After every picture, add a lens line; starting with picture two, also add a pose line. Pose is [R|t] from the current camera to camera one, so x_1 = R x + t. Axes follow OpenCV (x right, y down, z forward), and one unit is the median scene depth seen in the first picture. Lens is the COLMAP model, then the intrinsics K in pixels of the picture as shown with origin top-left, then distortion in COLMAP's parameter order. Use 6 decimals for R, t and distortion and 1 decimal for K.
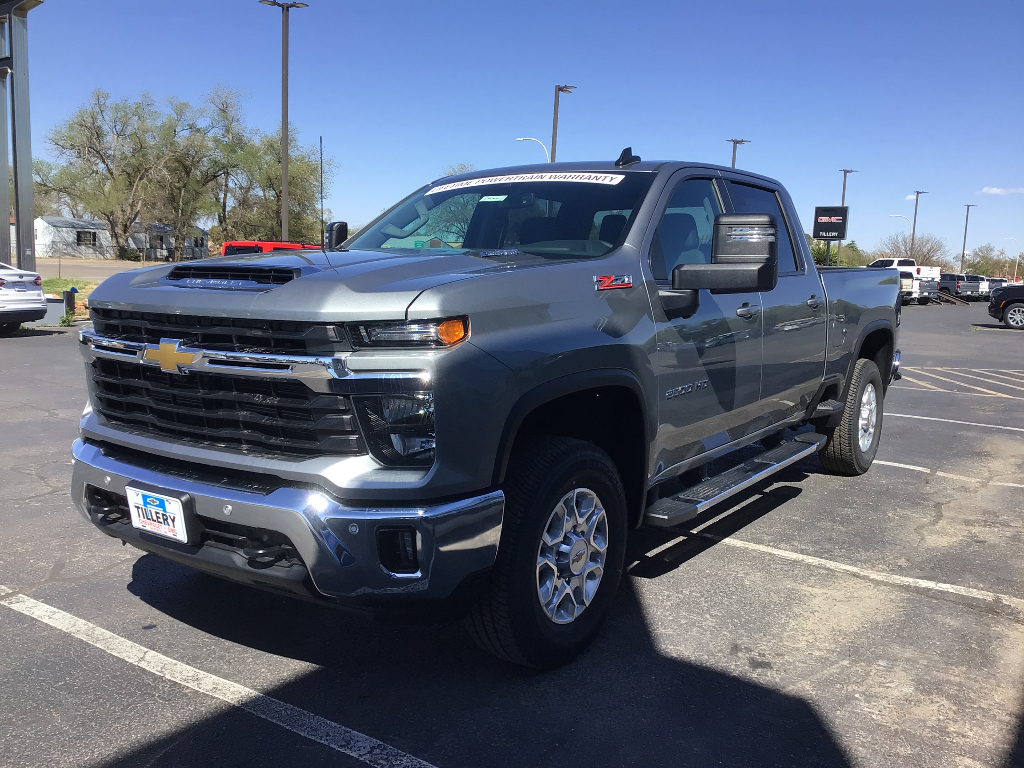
lens RADIAL K [[928.9, 0, 509.2], [0, 928.9, 380.4], [0, 0, 1]] dist [0.011160, 0.000000]
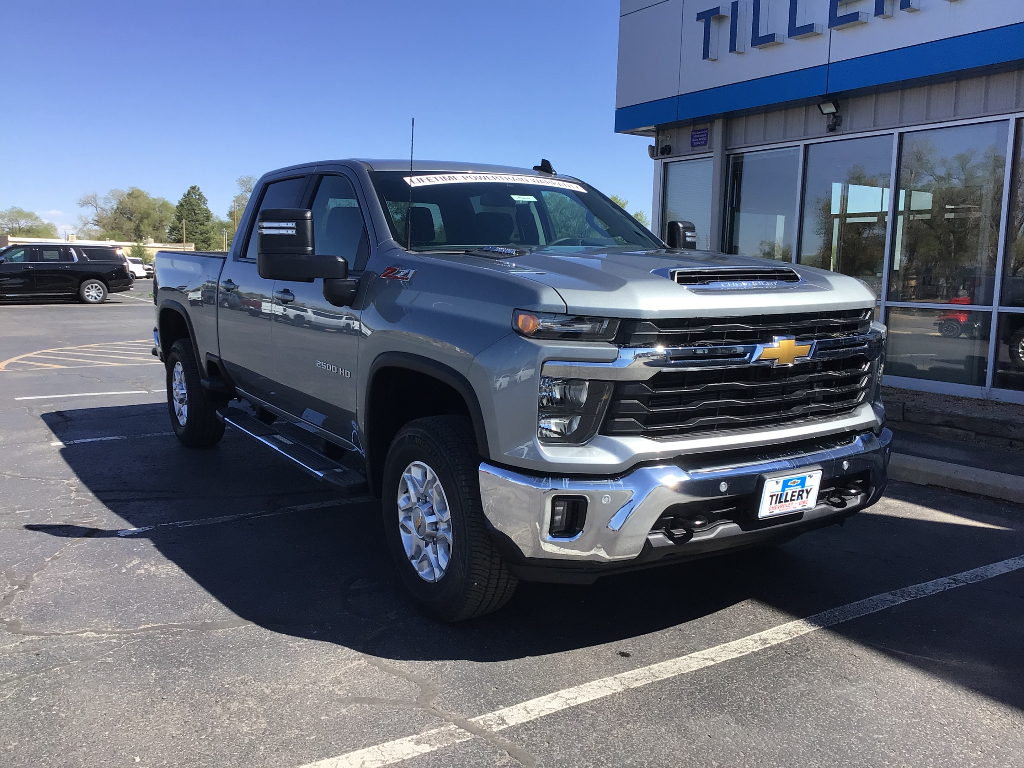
lens RADIAL K [[928.9, 0, 511.0], [0, 928.9, 385.7], [0, 0, 1]] dist [0.011160, 0.000000]
pose [[0.379173, -0.146300, 0.913687, -1.304393], [0.114844, 0.987228, 0.110416, -0.125852], [-0.918172, 0.063064, 0.391131, 0.751994]]
